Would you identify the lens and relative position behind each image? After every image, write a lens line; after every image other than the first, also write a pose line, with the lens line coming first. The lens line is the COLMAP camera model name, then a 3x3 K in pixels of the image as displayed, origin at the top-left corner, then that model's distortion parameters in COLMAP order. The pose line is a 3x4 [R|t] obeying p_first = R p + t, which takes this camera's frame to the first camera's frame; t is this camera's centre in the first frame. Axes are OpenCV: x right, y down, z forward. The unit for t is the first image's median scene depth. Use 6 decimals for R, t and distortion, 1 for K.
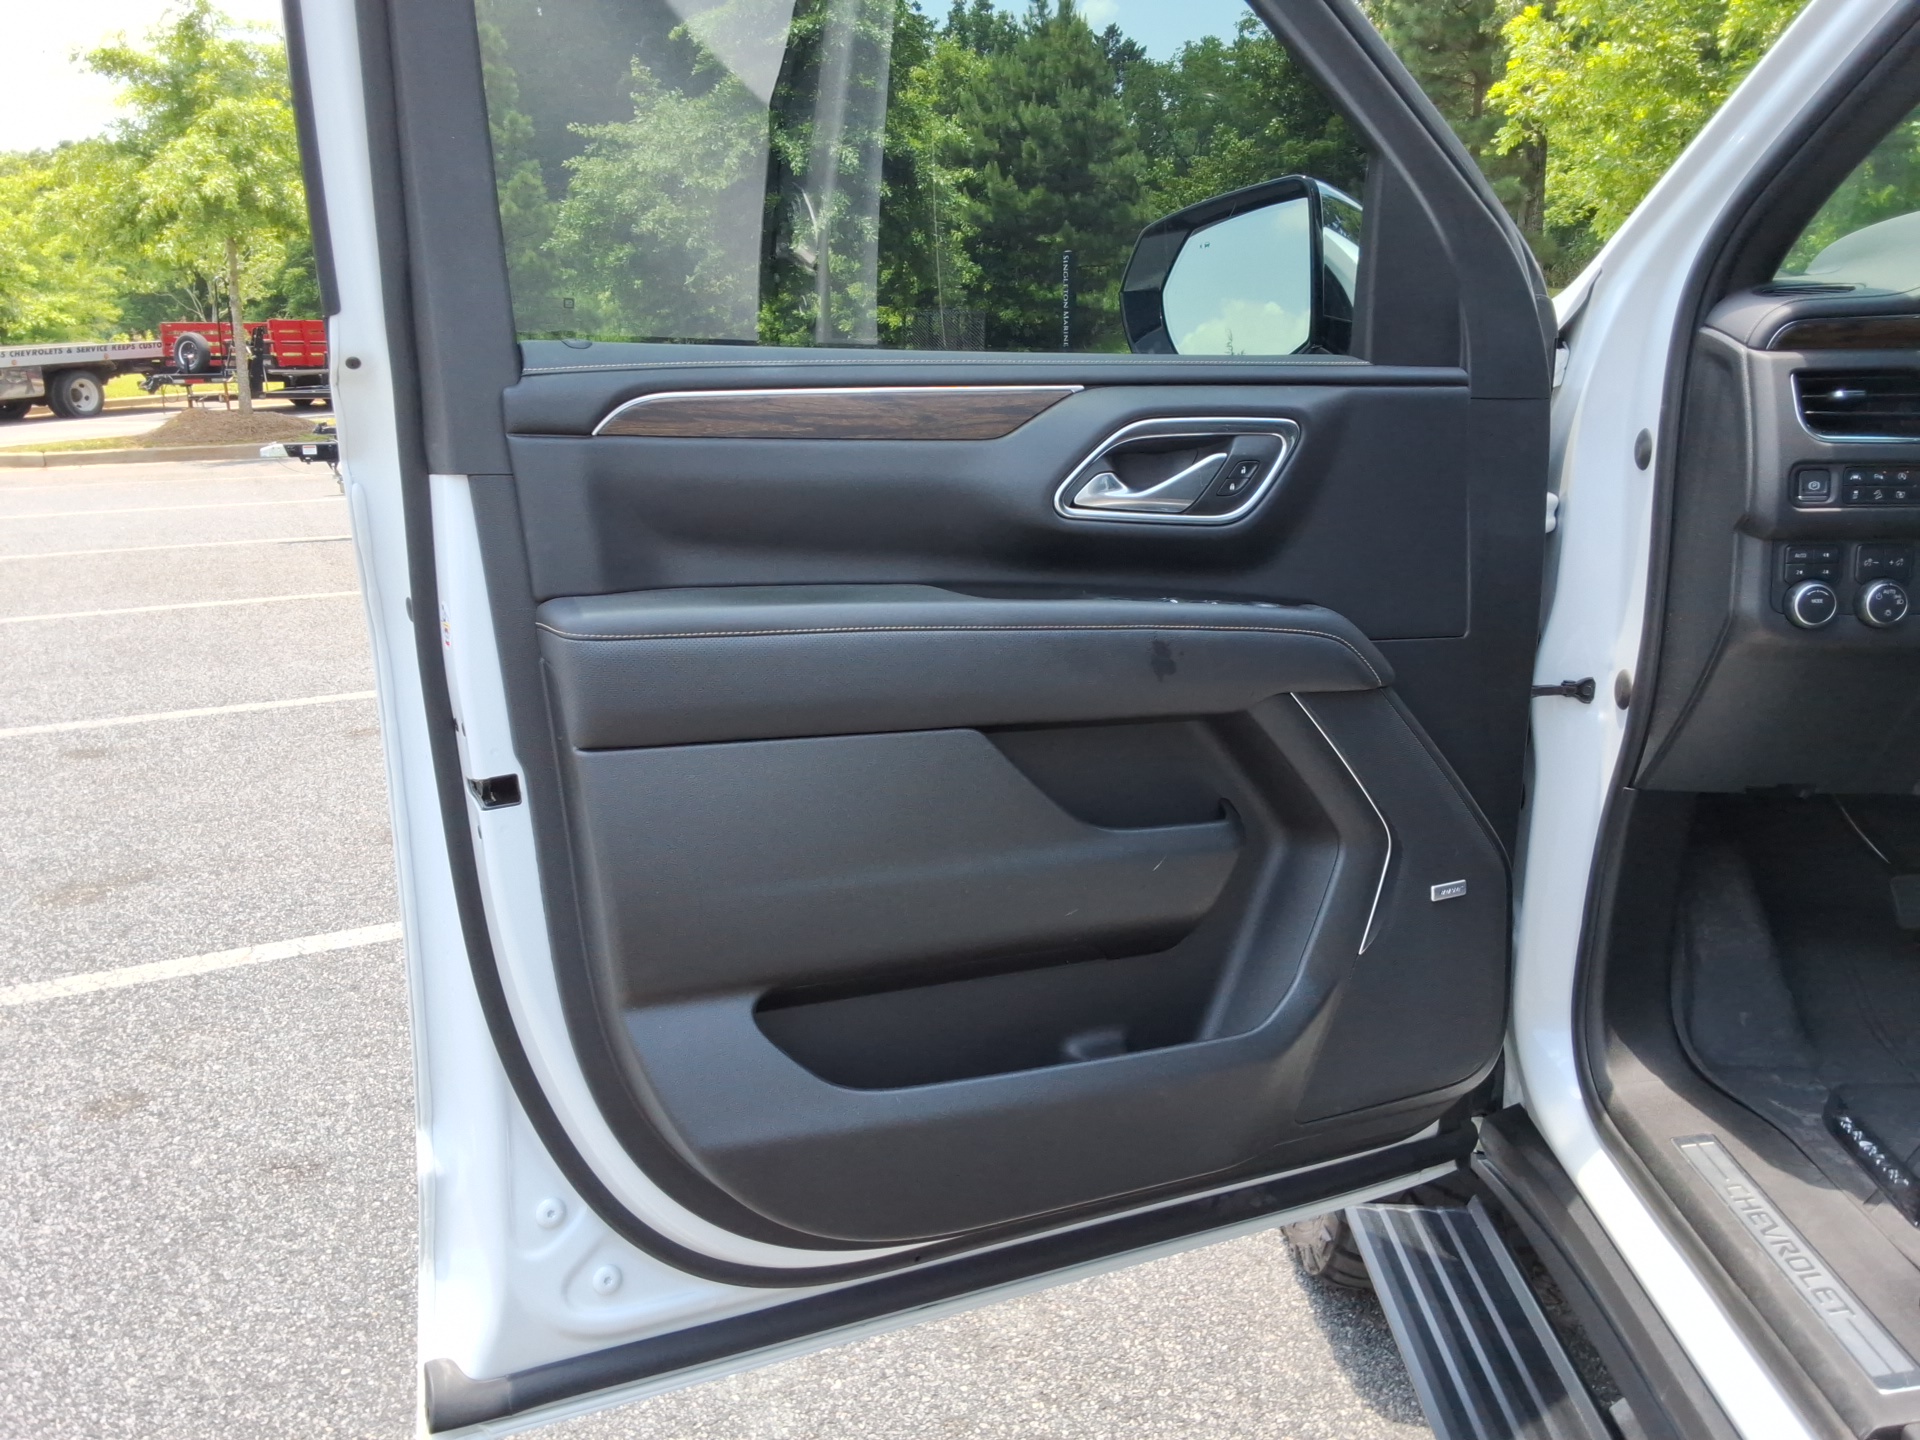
lens RADIAL K [[1542.9, 0, 972.4], [0, 1542.9, 695.3], [0, 0, 1]] dist [0.119603, -0.192532]
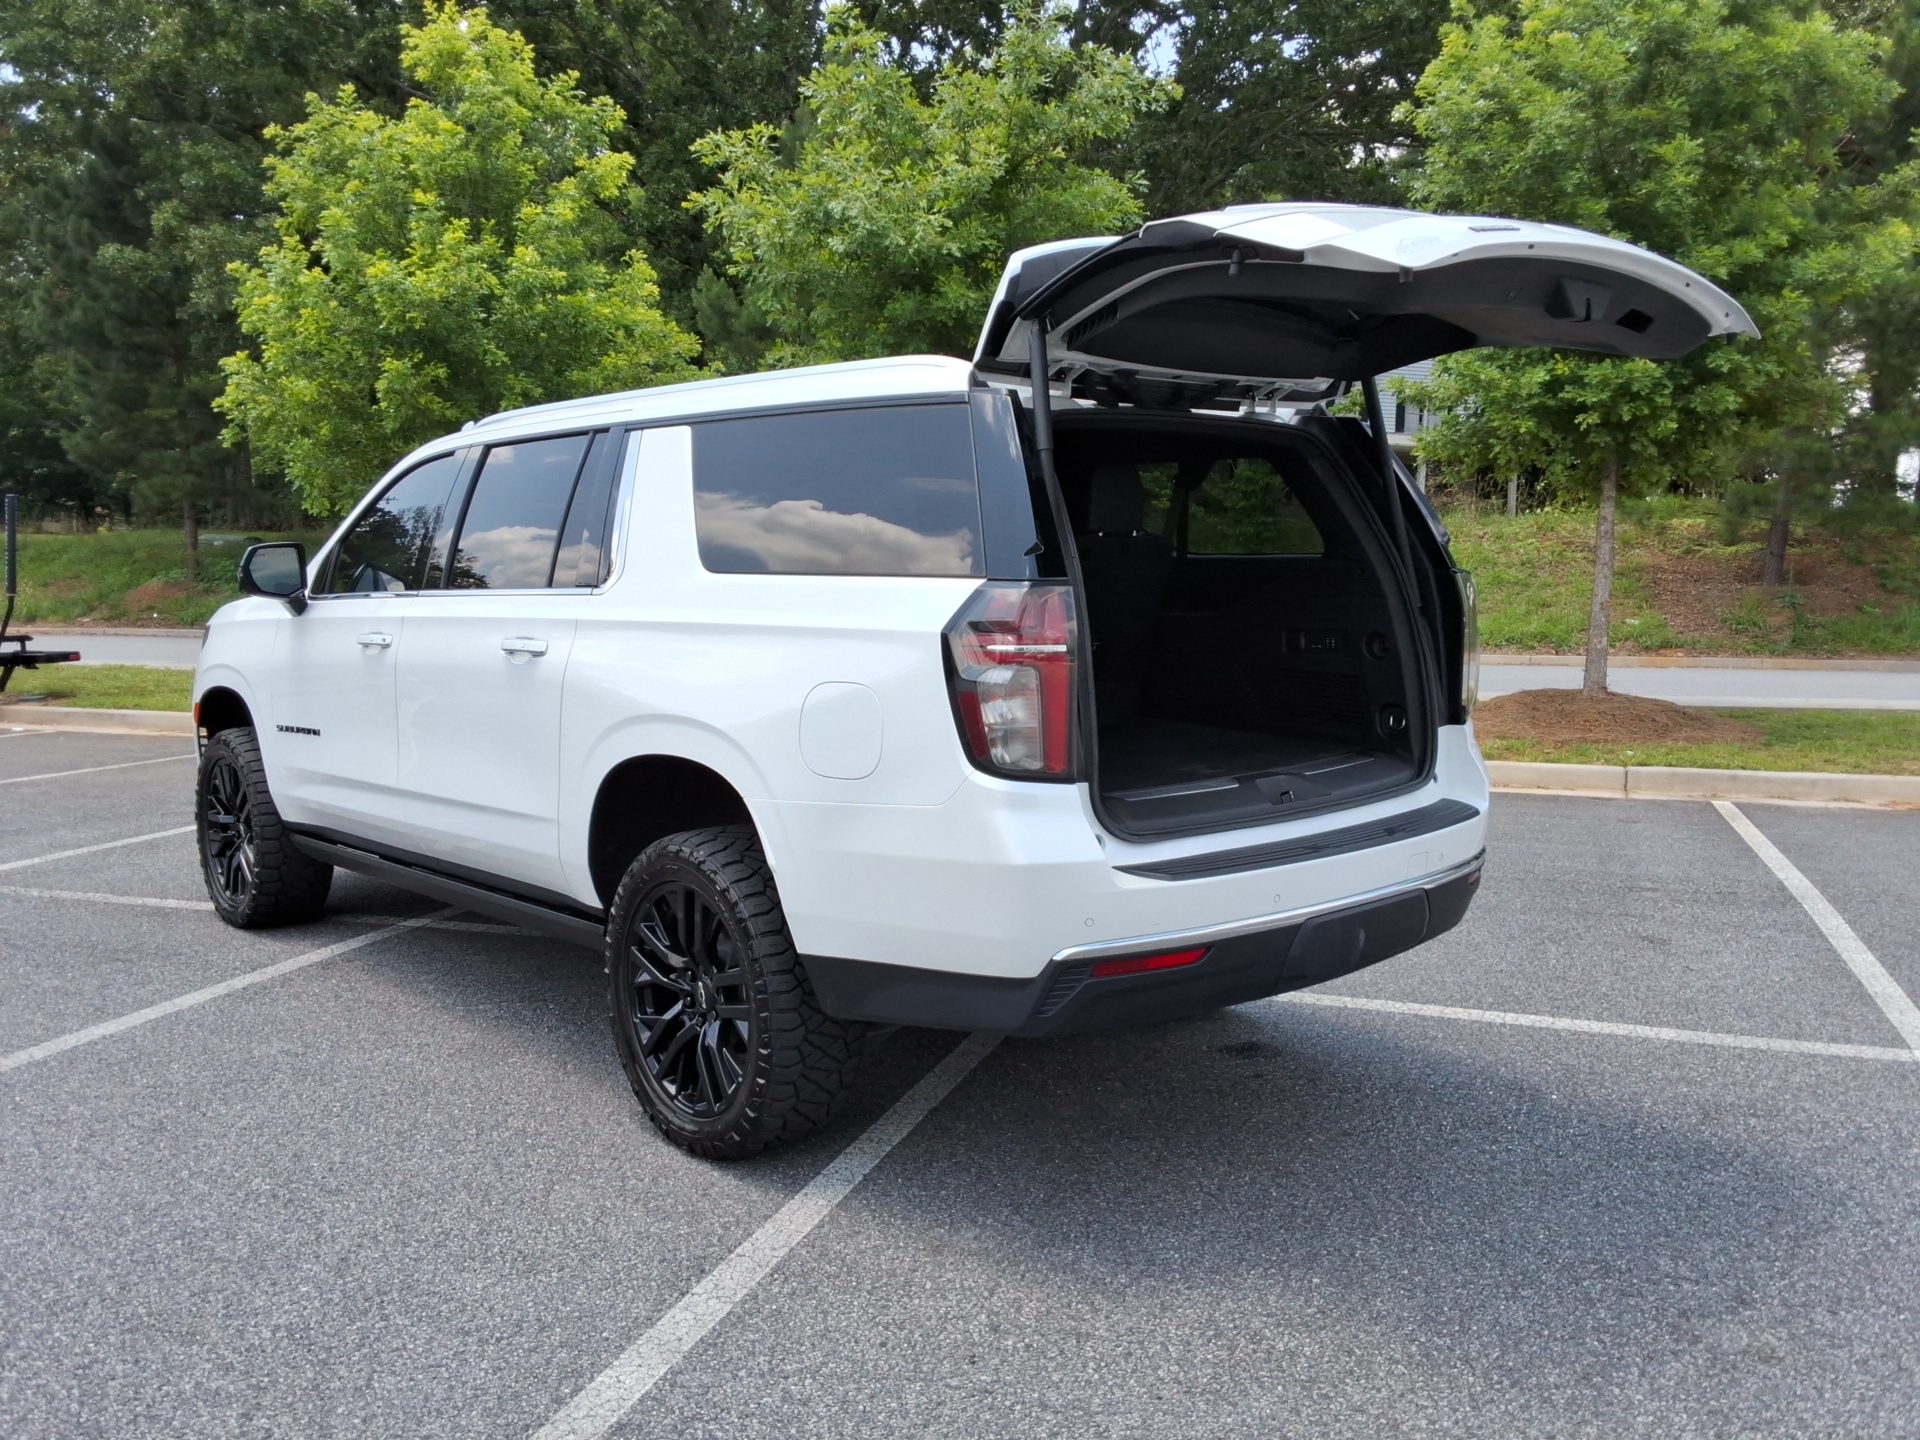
lens RADIAL K [[1544.1, 0, 975.3], [0, 1544.1, 708.2], [0, 0, 1]] dist [0.120308, -0.198407]
pose [[0.719888, -0.062736, 0.691249, -0.103918], [0.158489, 0.984454, -0.075709, 0.056081], [-0.675753, 0.164058, 0.718640, -0.259736]]
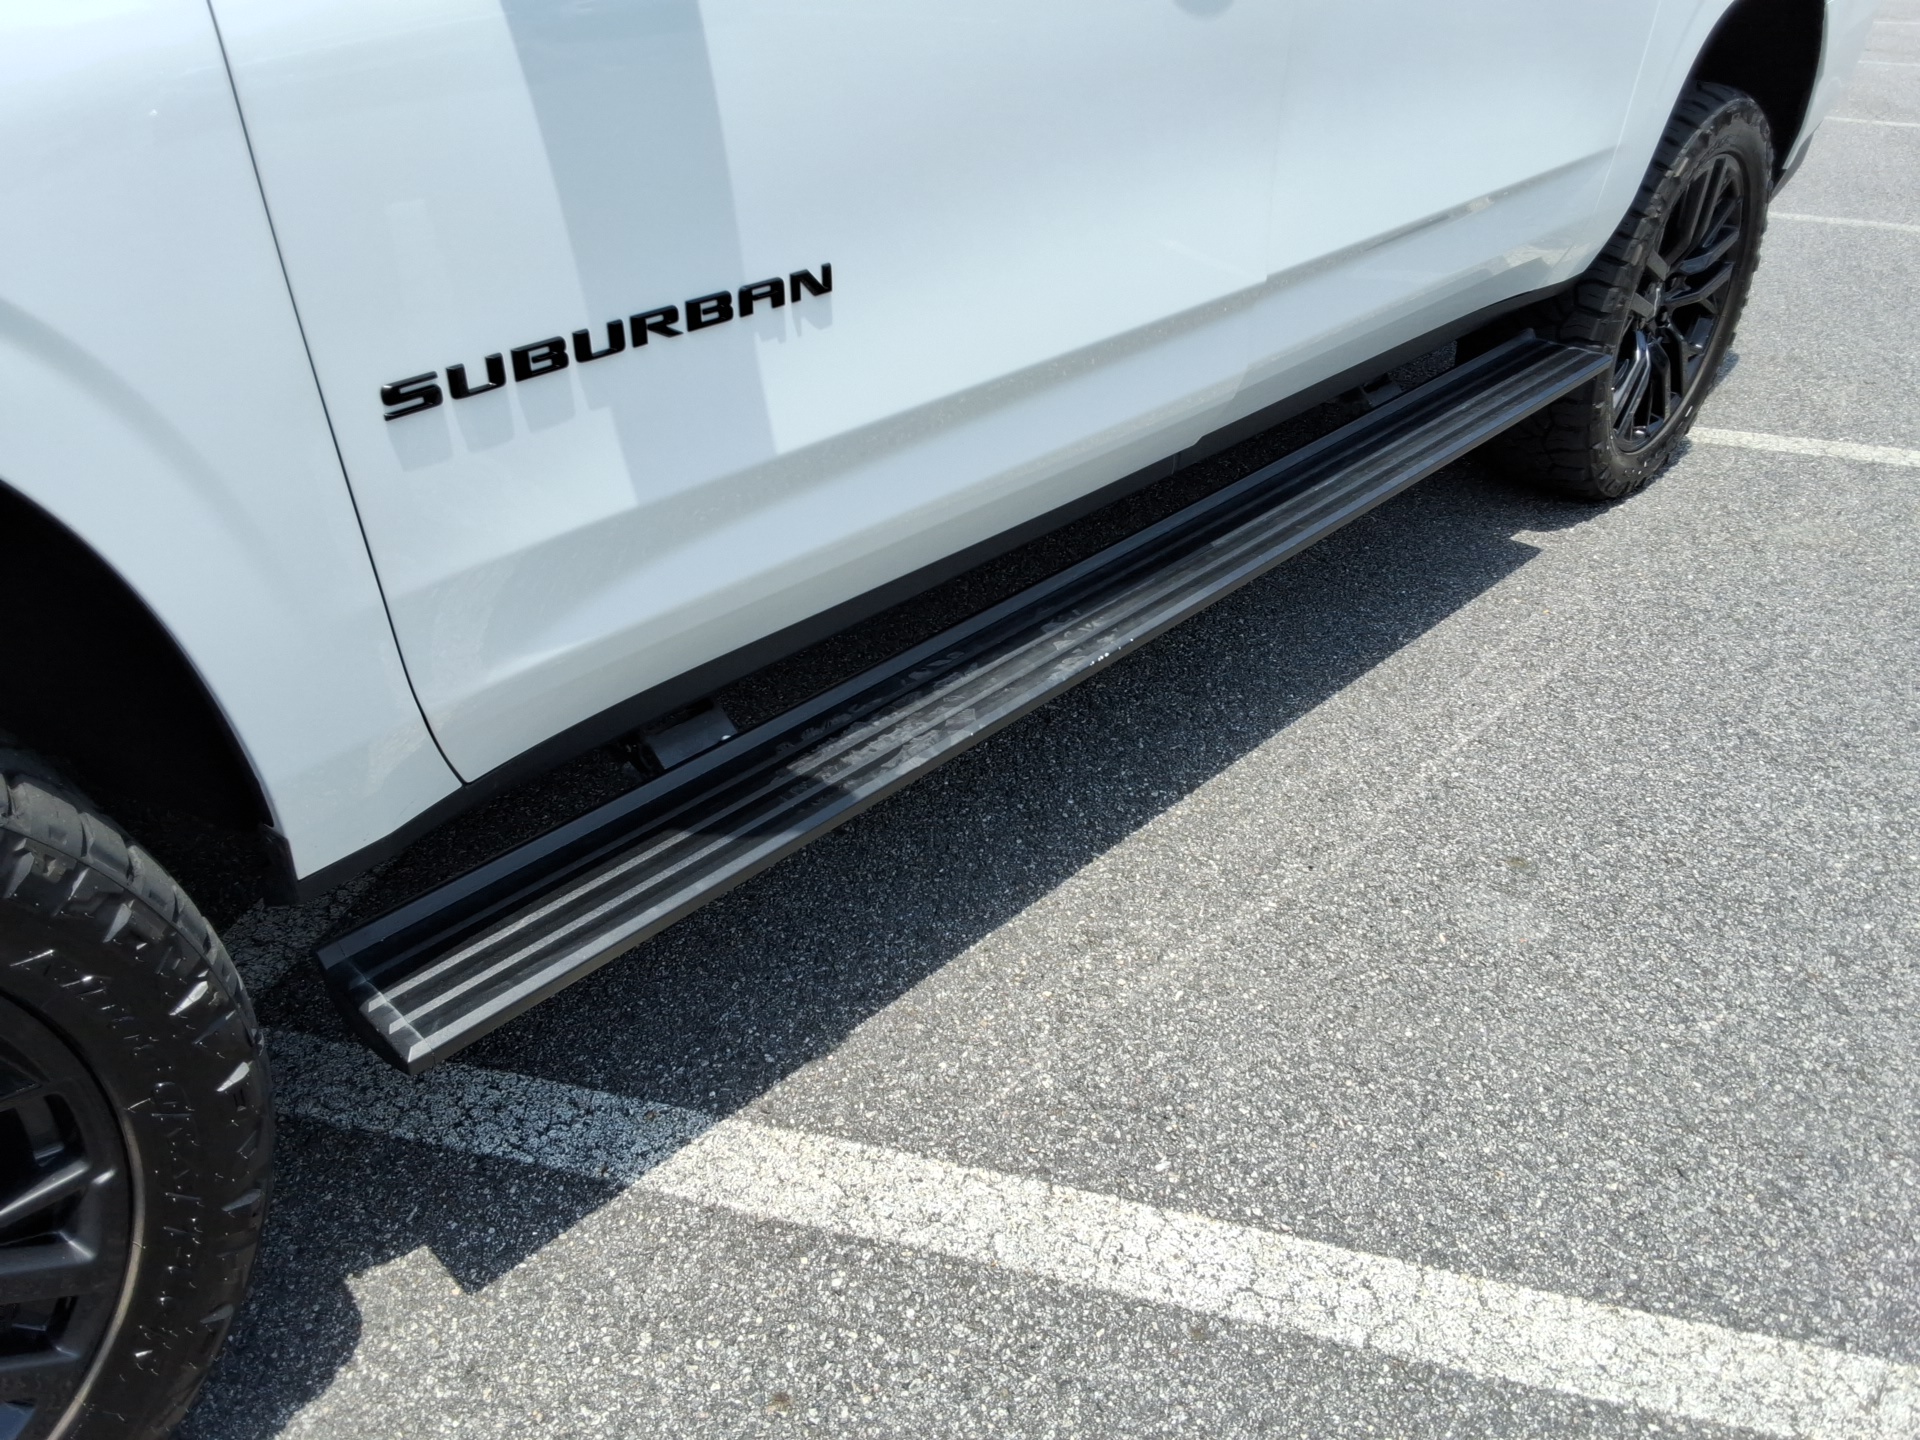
lens RADIAL K [[1543.4, 0, 978.7], [0, 1543.4, 710.8], [0, 0, 1]] dist [0.103138, -0.168022]
pose [[-0.763035, -0.339896, 0.549771, -0.029882], [0.124529, 0.757327, 0.641053, -0.021630], [-0.634247, 0.557609, -0.535540, 0.135949]]
